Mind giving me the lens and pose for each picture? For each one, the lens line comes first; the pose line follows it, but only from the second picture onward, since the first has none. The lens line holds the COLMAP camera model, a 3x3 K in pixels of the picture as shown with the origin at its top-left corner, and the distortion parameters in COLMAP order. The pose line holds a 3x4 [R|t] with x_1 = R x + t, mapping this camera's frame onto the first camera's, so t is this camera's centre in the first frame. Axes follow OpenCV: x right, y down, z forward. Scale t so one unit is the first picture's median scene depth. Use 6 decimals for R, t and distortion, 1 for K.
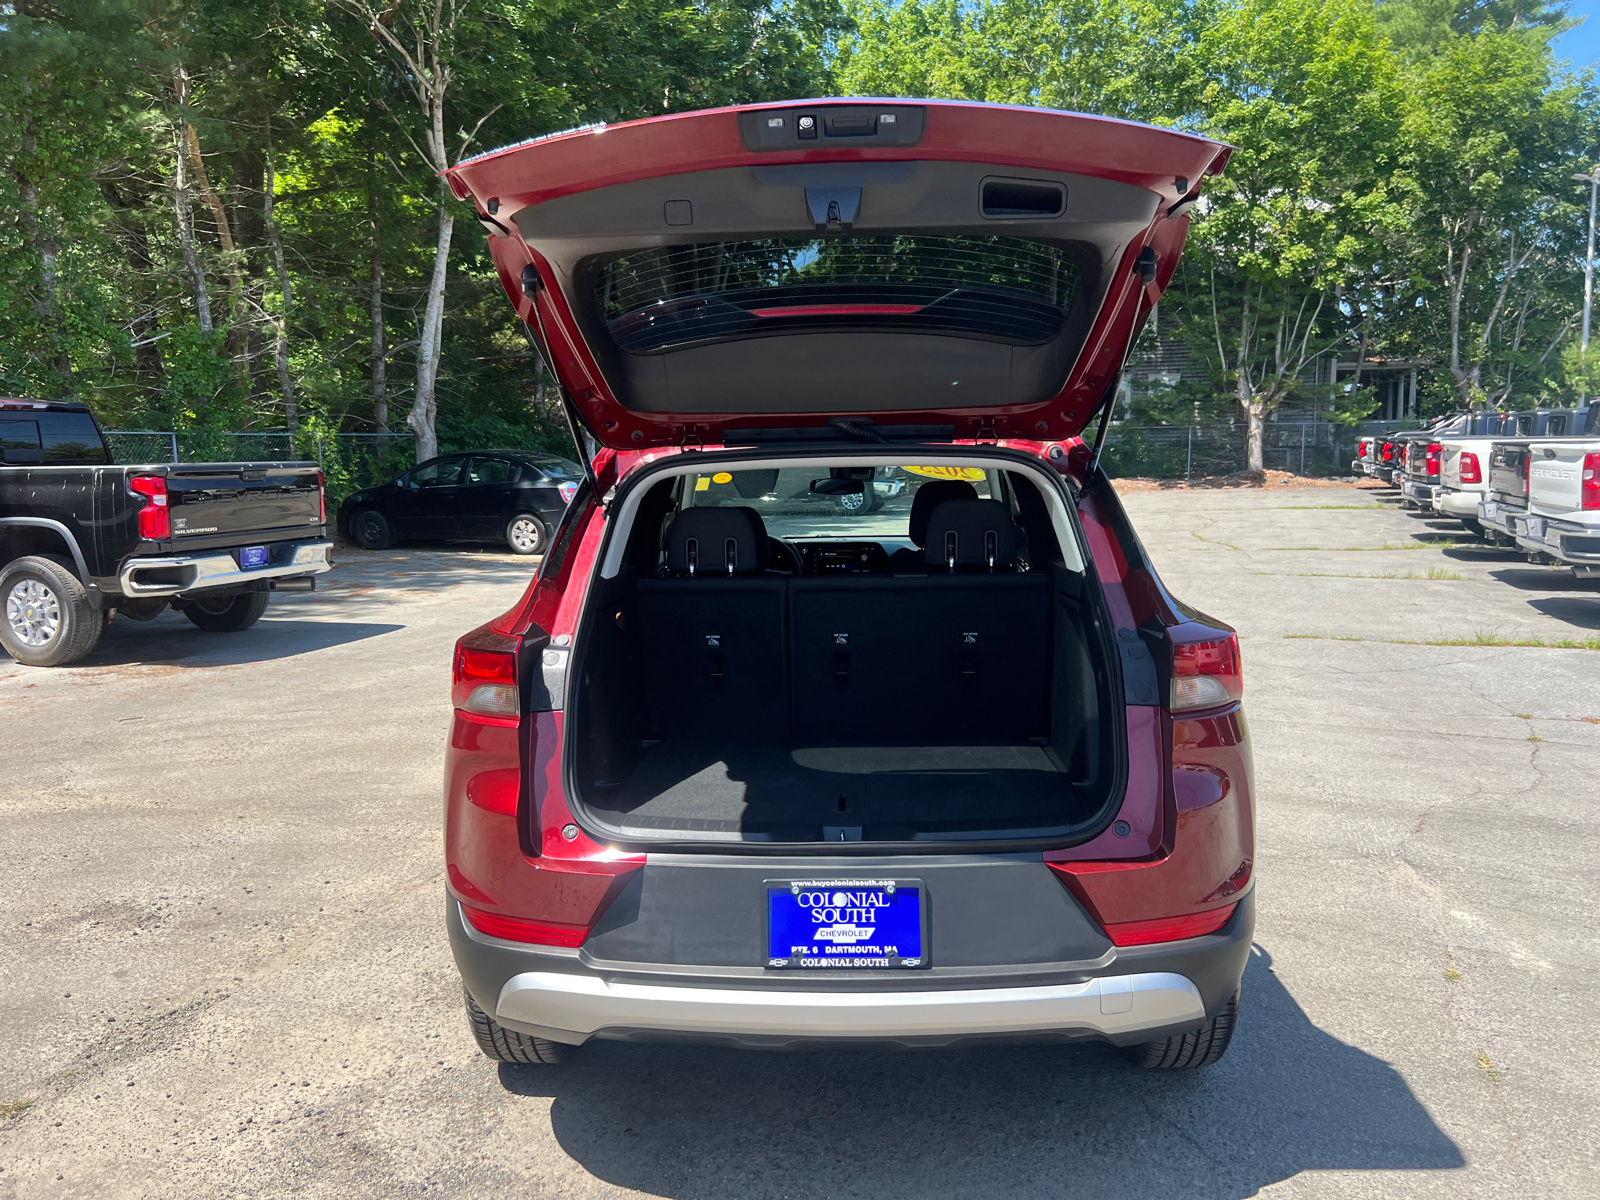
lens RADIAL K [[1212.7, 0, 785.6], [0, 1212.7, 607.7], [0, 0, 1]] dist [0.048194, -0.054538]
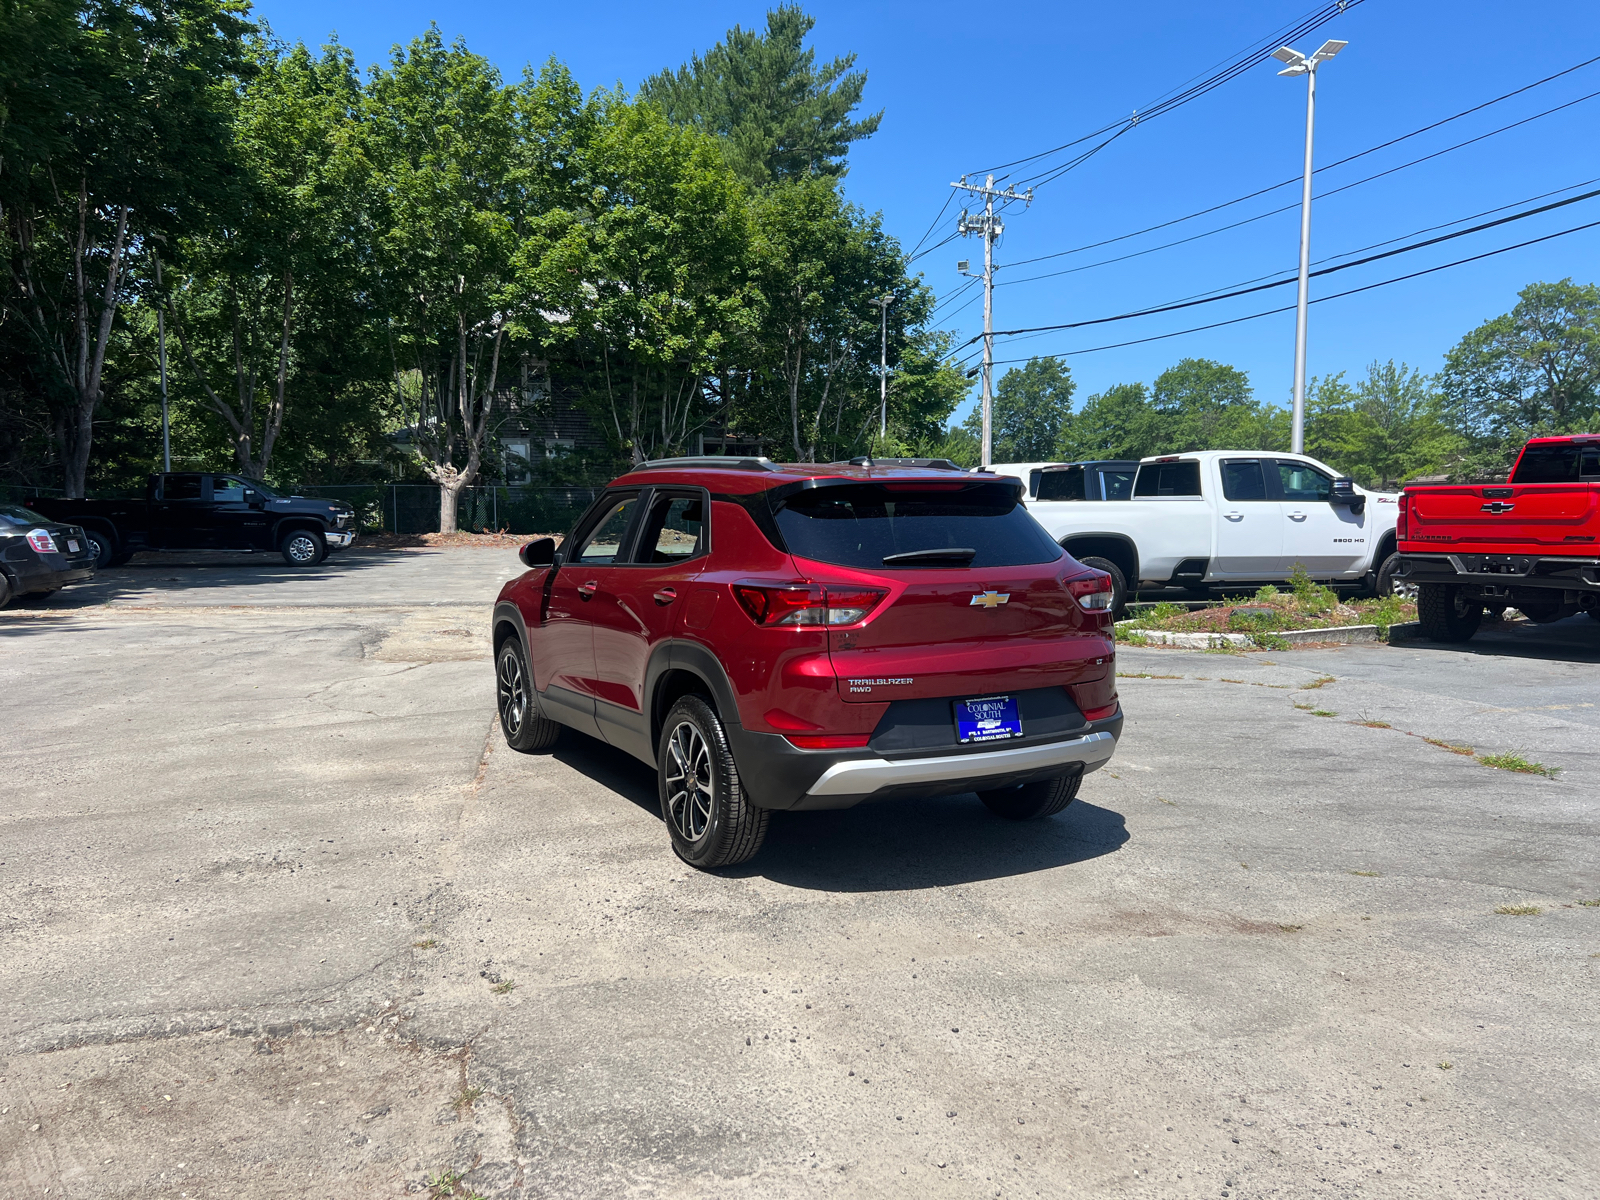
lens RADIAL K [[1212.7, 0, 785.2], [0, 1212.7, 615.0], [0, 0, 1]] dist [0.048194, -0.054538]
pose [[0.860944, -0.031901, 0.507698, -0.128181], [0.053877, 0.998137, -0.028646, 0.013513], [-0.505838, 0.052016, 0.861059, -0.056305]]
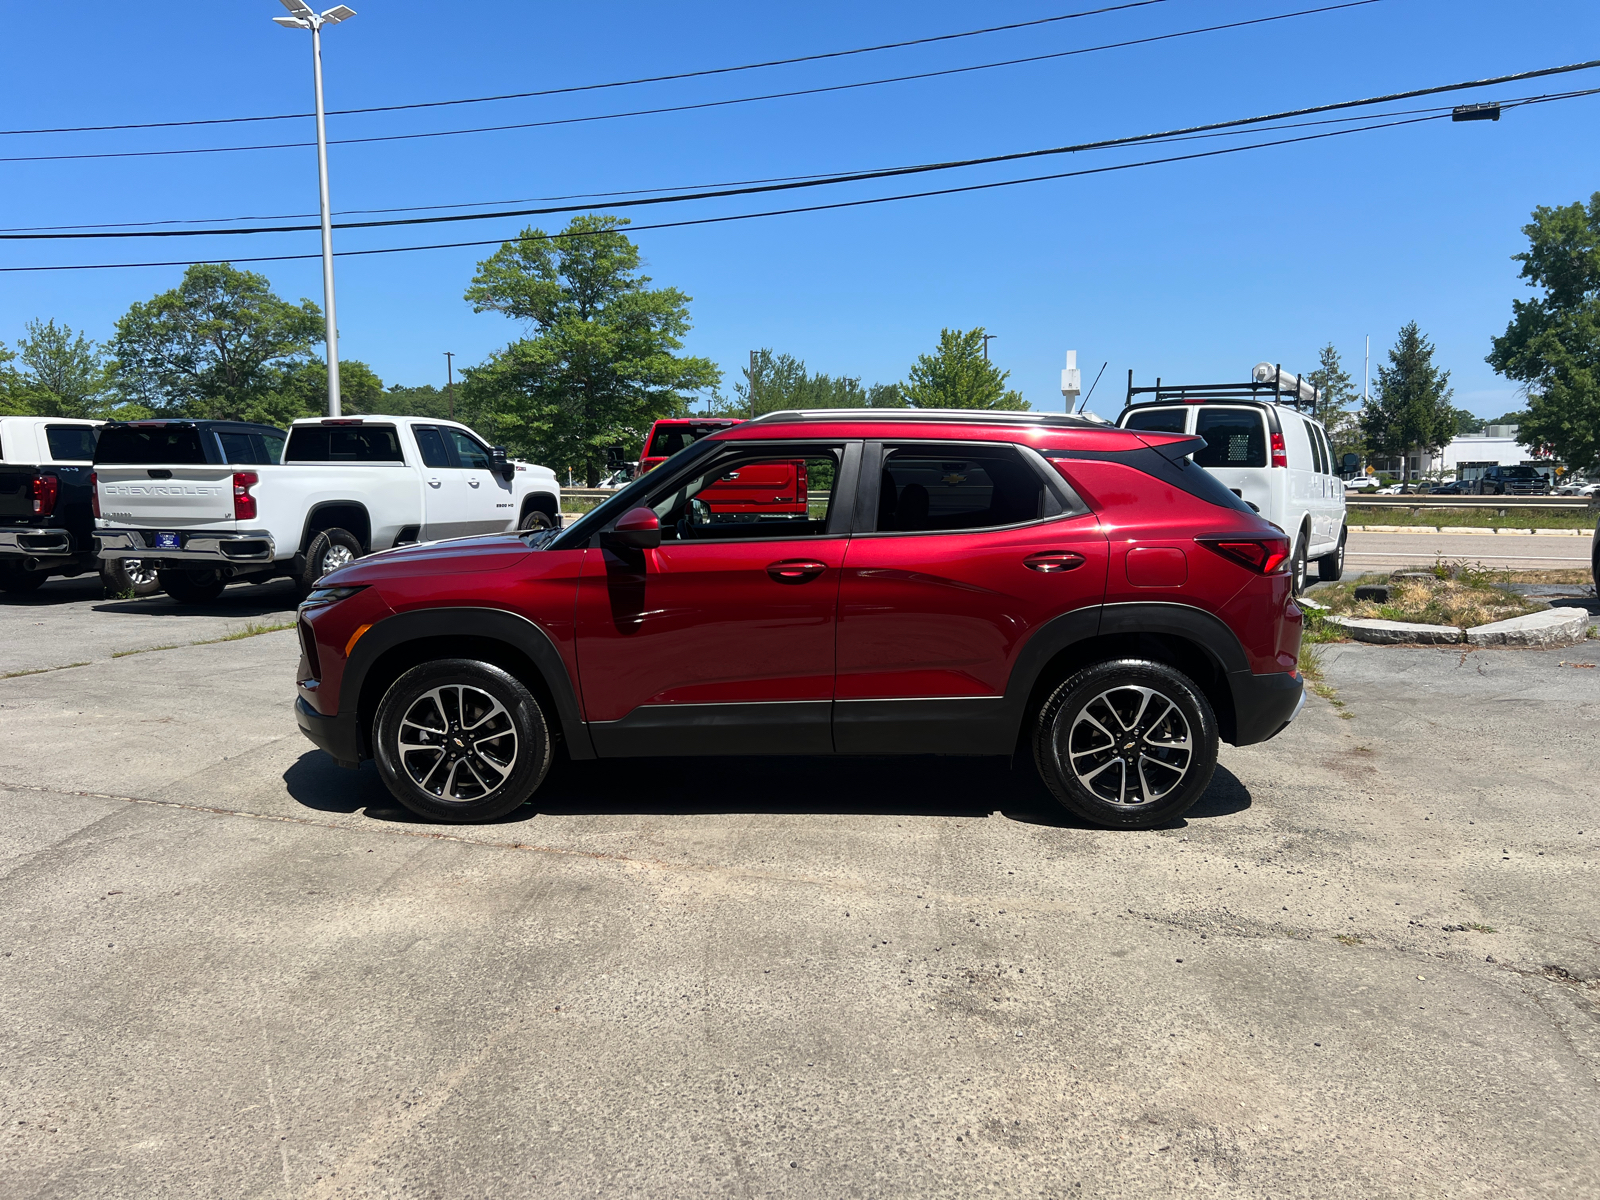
lens RADIAL K [[1212.7, 0, 794.2], [0, 1212.7, 609.3], [0, 0, 1]] dist [0.048194, -0.054538]
pose [[-0.019289, -0.094644, 0.995324, -0.246057], [0.129031, 0.986949, 0.096348, -0.016383], [-0.991453, 0.130286, -0.006826, 0.206692]]
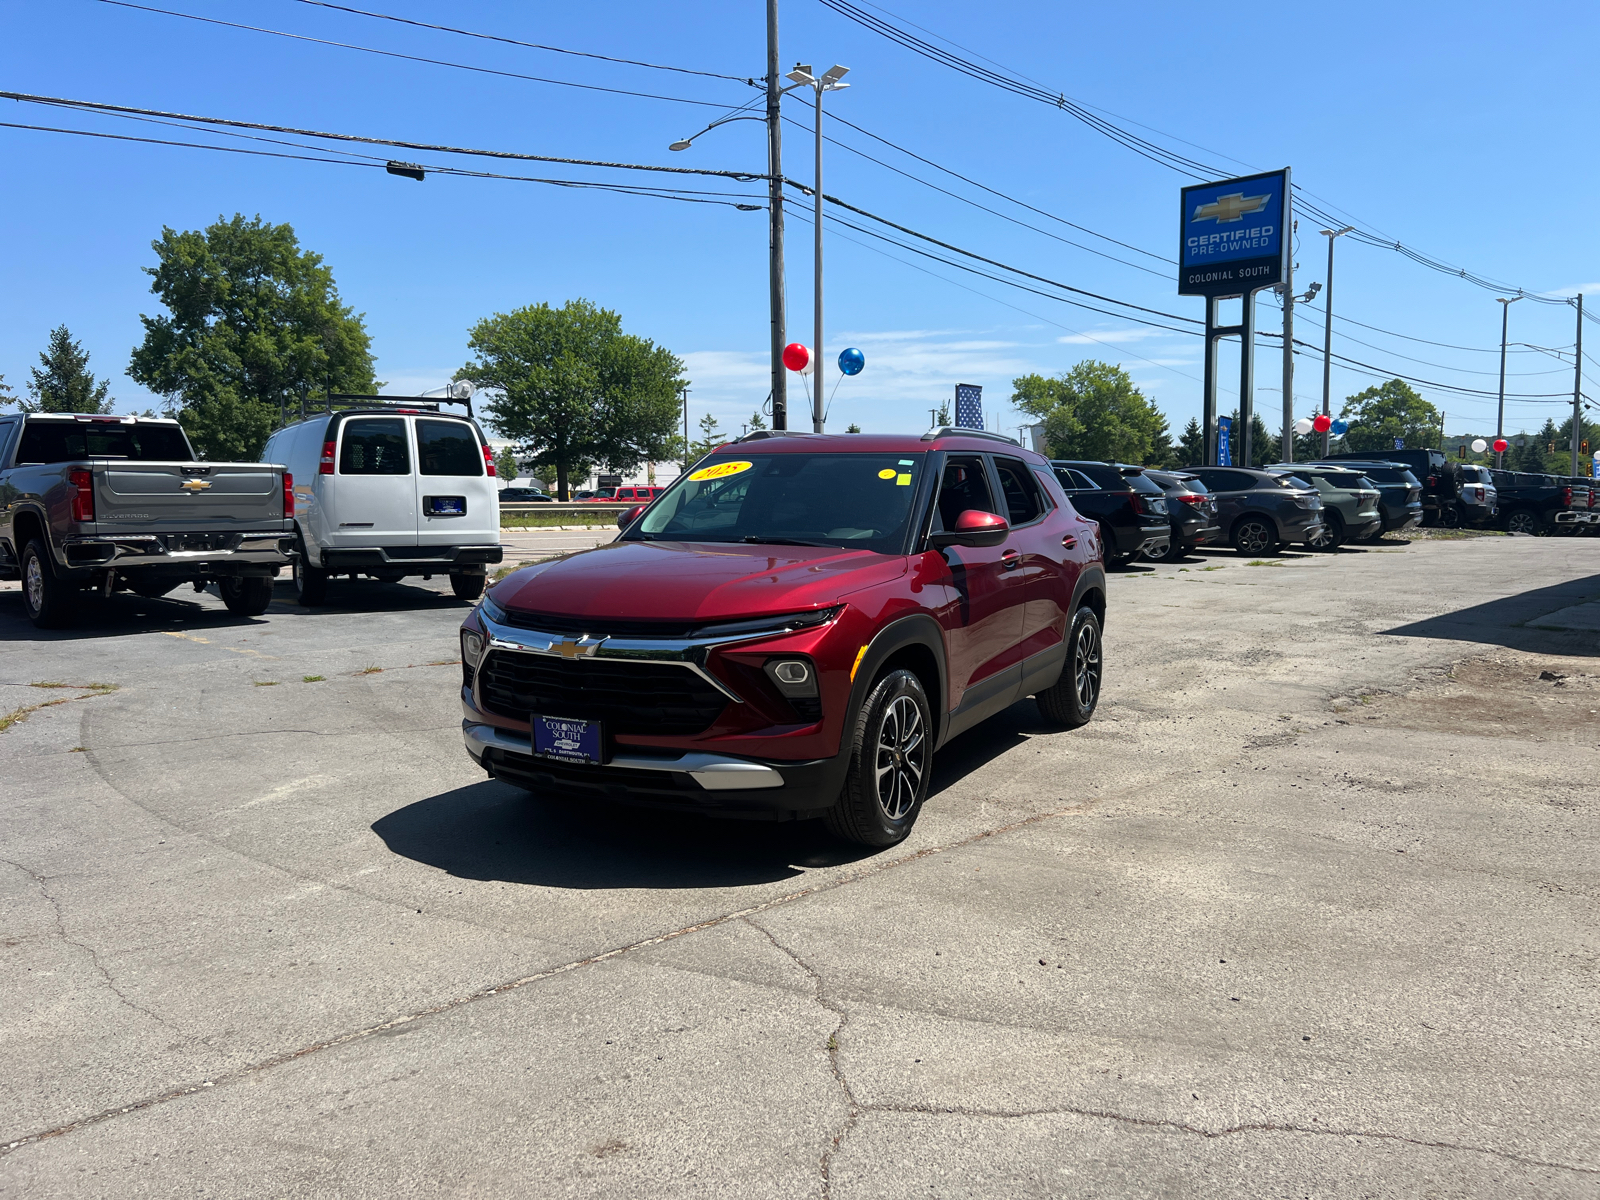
lens RADIAL K [[1212.7, 0, 790.3], [0, 1212.7, 591.9], [0, 0, 1]] dist [0.048194, -0.054538]
pose [[-0.896740, -0.023270, 0.441946, -0.102754], [0.071682, 0.977793, 0.196933, -0.051072], [-0.436715, 0.208277, -0.875158, 0.459591]]
